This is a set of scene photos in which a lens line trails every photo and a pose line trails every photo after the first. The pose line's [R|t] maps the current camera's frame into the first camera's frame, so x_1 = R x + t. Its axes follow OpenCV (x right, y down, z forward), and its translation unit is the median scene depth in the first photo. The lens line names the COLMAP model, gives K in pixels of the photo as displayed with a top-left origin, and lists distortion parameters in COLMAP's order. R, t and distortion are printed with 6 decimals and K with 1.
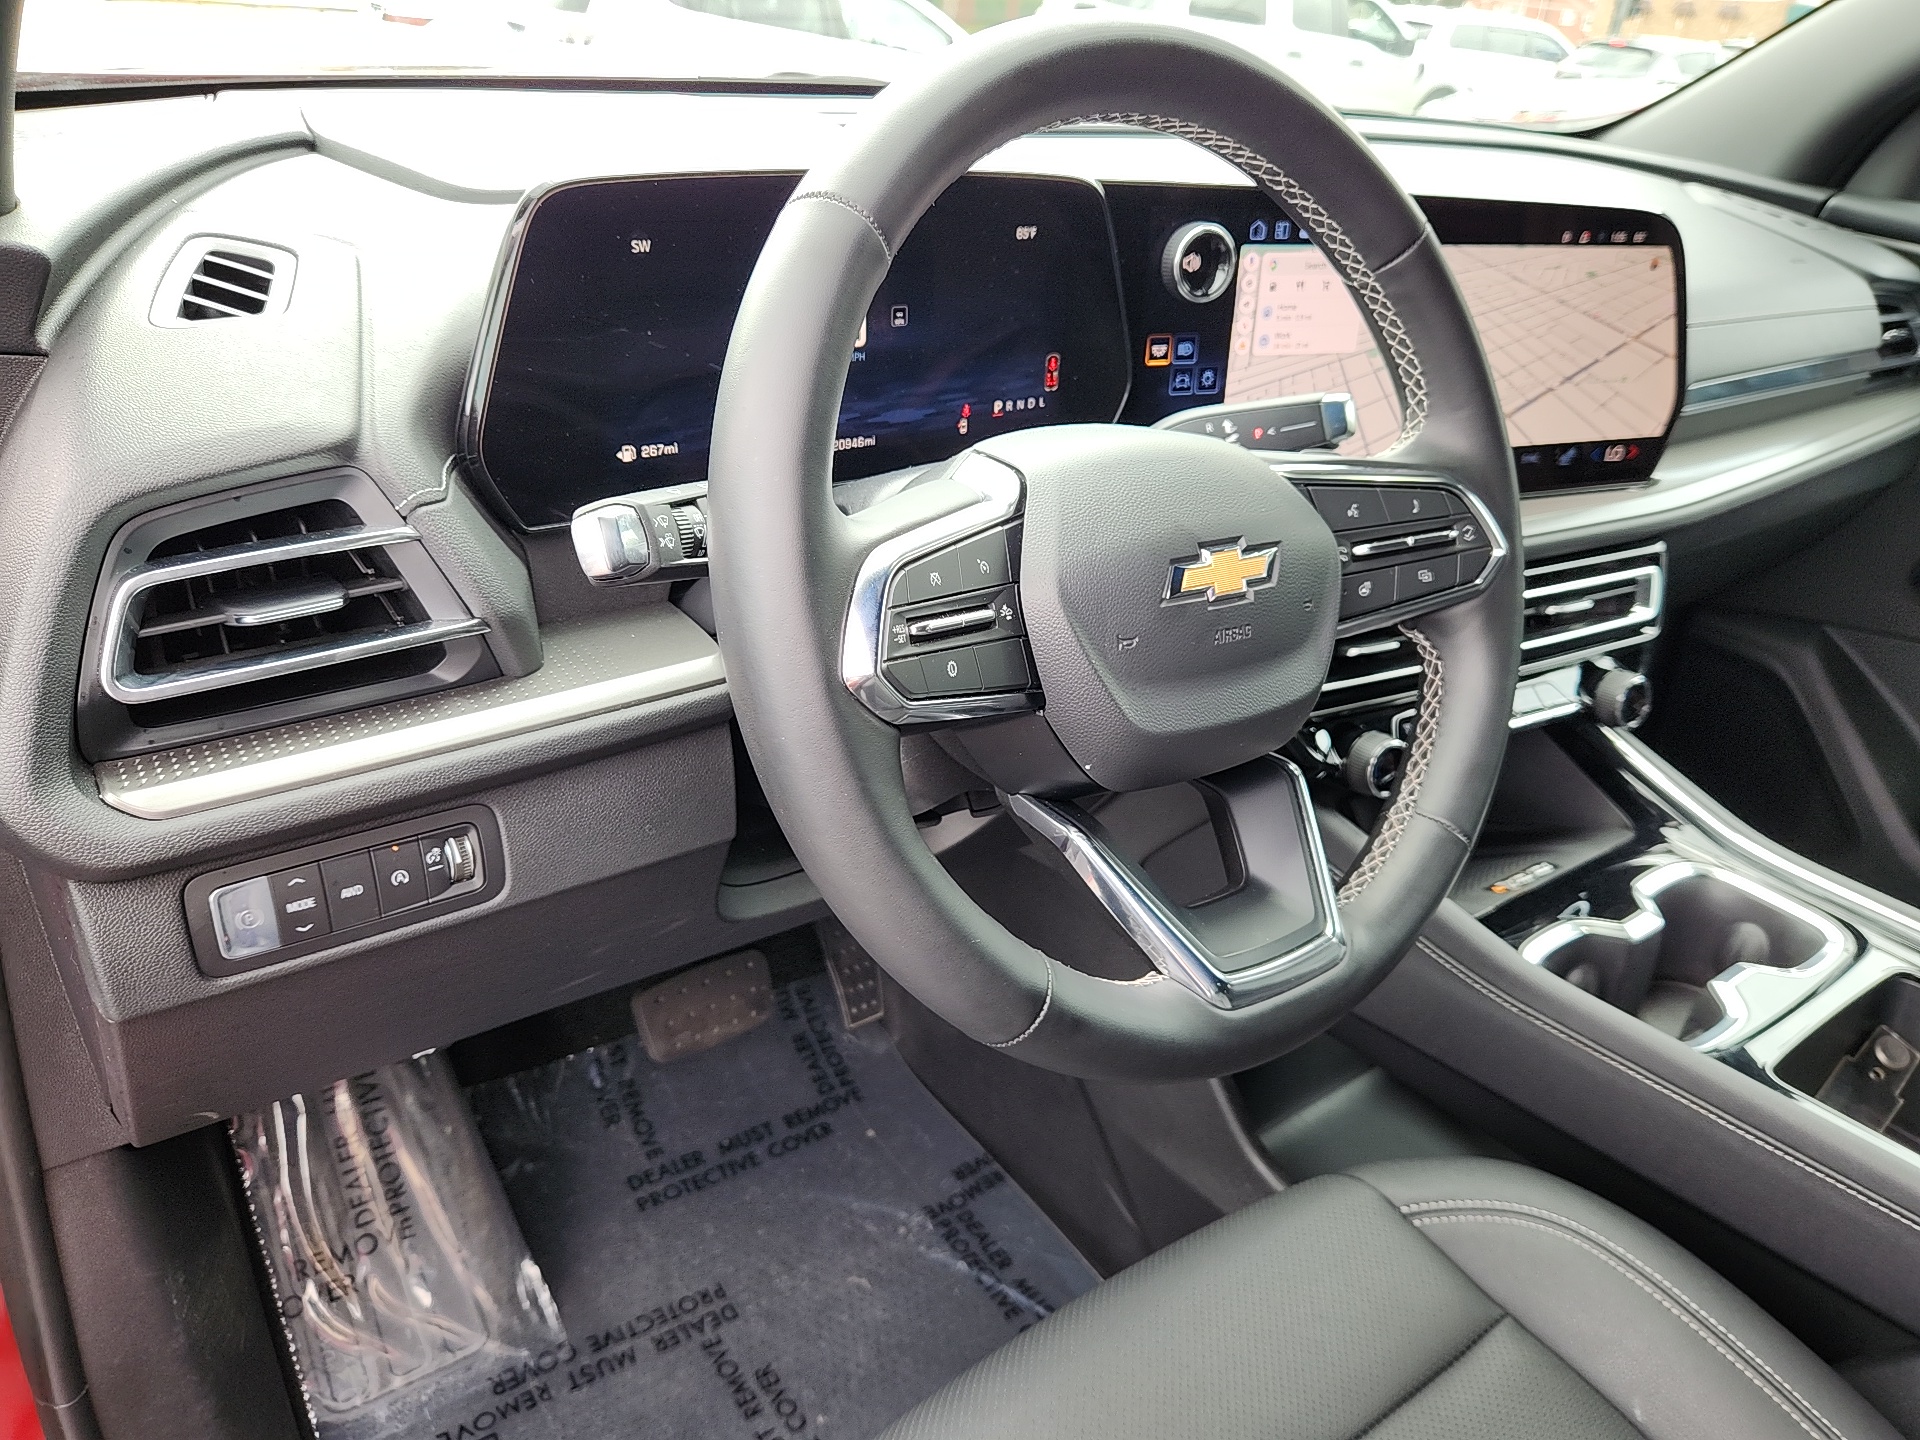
lens RADIAL K [[1409.6, 0, 960.0], [0, 1409.6, 720.0], [0, 0, 1]] dist [0.069619, -0.061856]
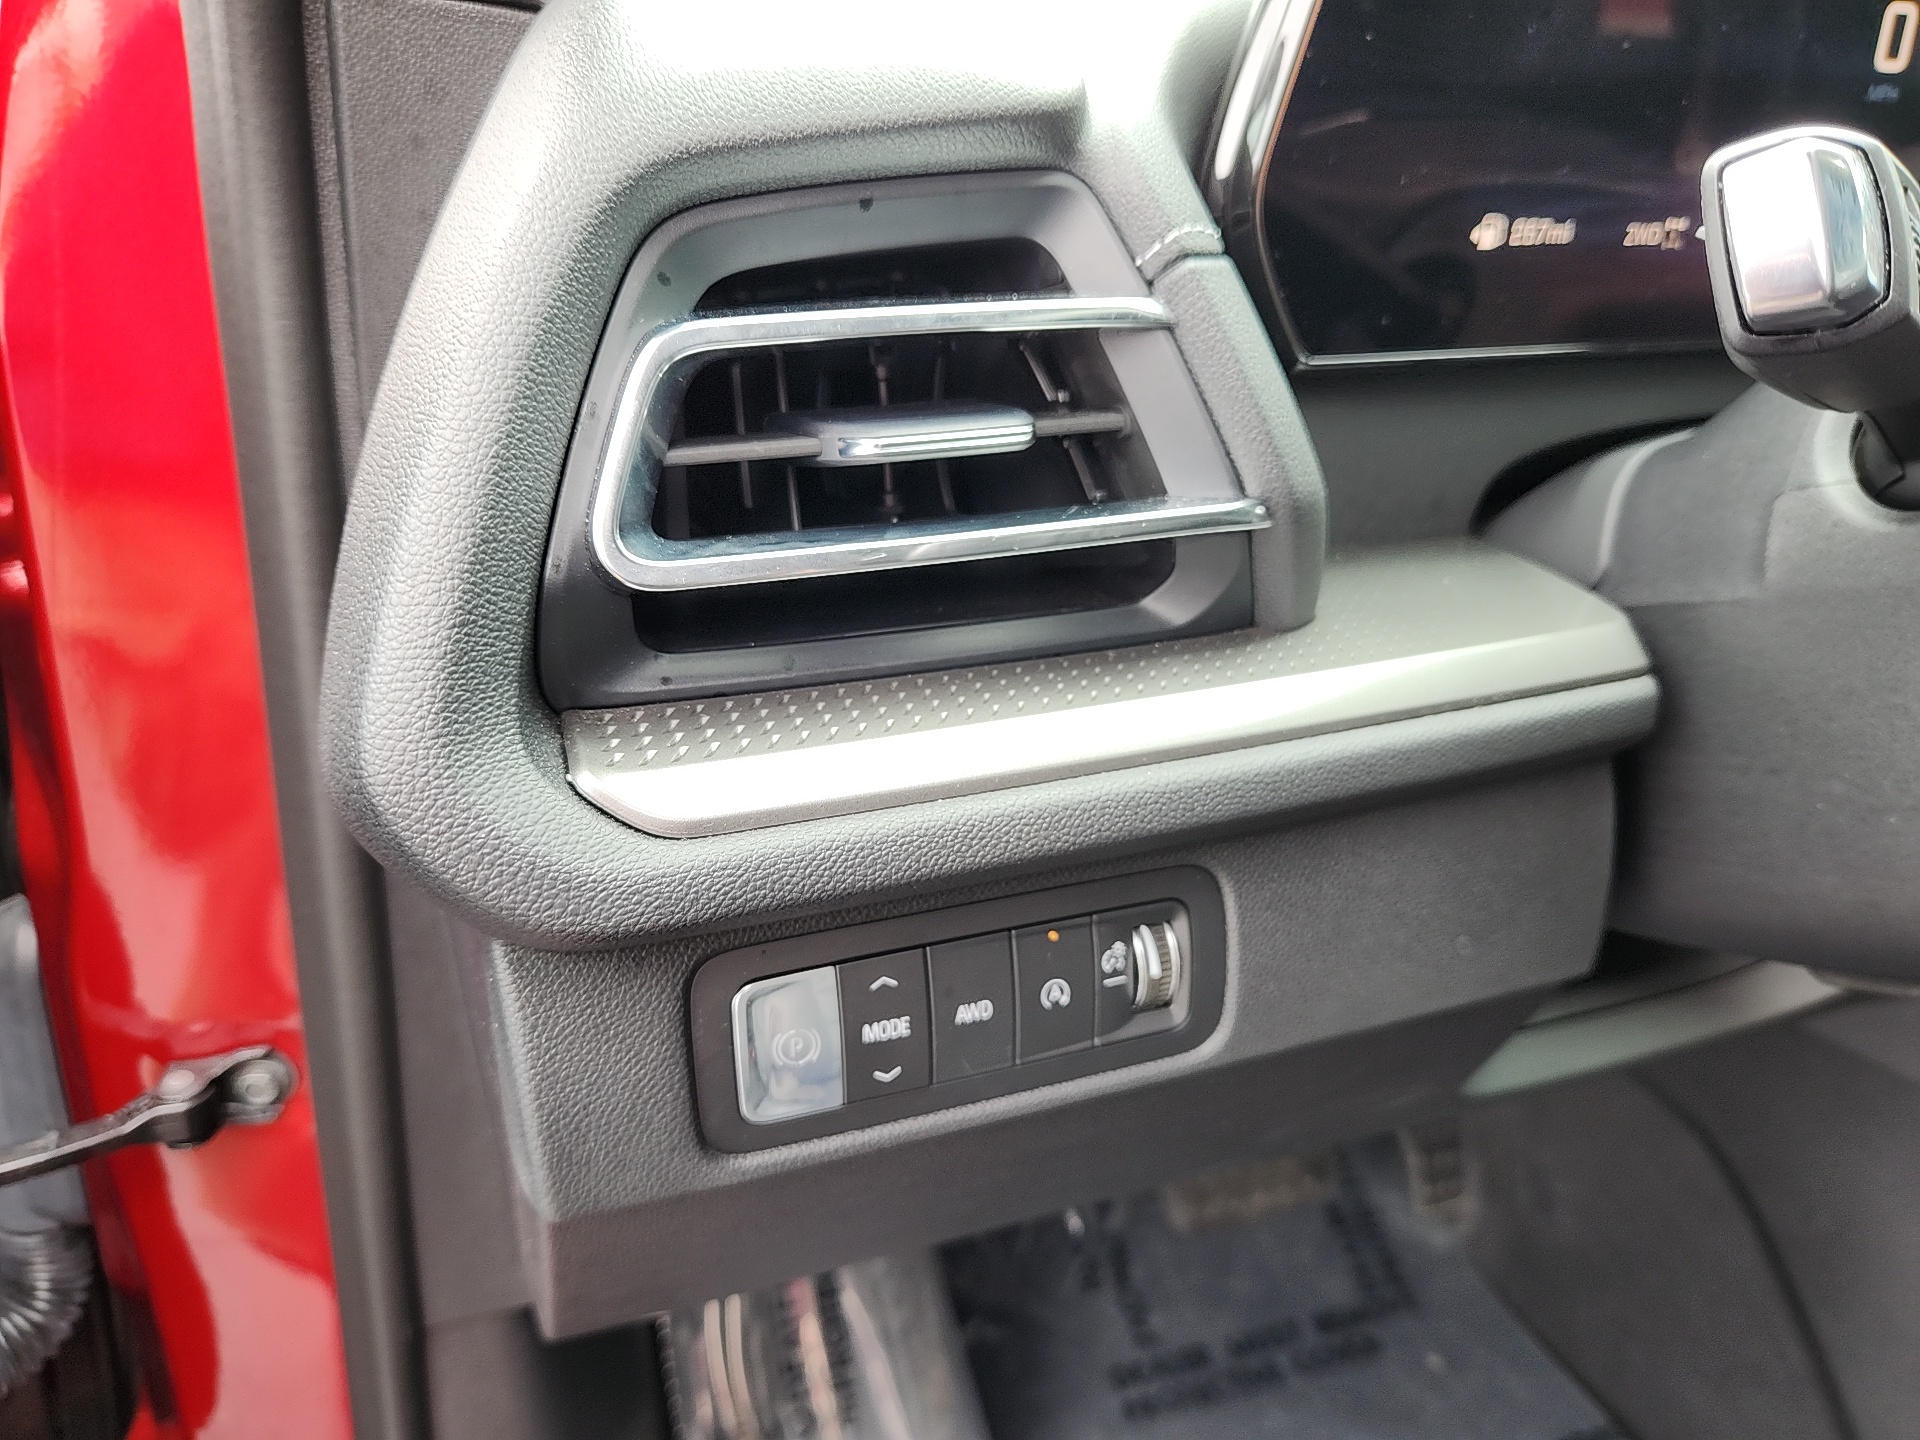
lens RADIAL K [[1463.5, 0, 992.7], [0, 1463.5, 742.4], [0, 0, 1]] dist [0.065772, -0.072046]
pose [[0.966575, 0.080810, -0.243314, -0.289565], [-0.089228, 0.995728, -0.023759, 0.034412], [0.240355, 0.044676, 0.969656, 0.469220]]
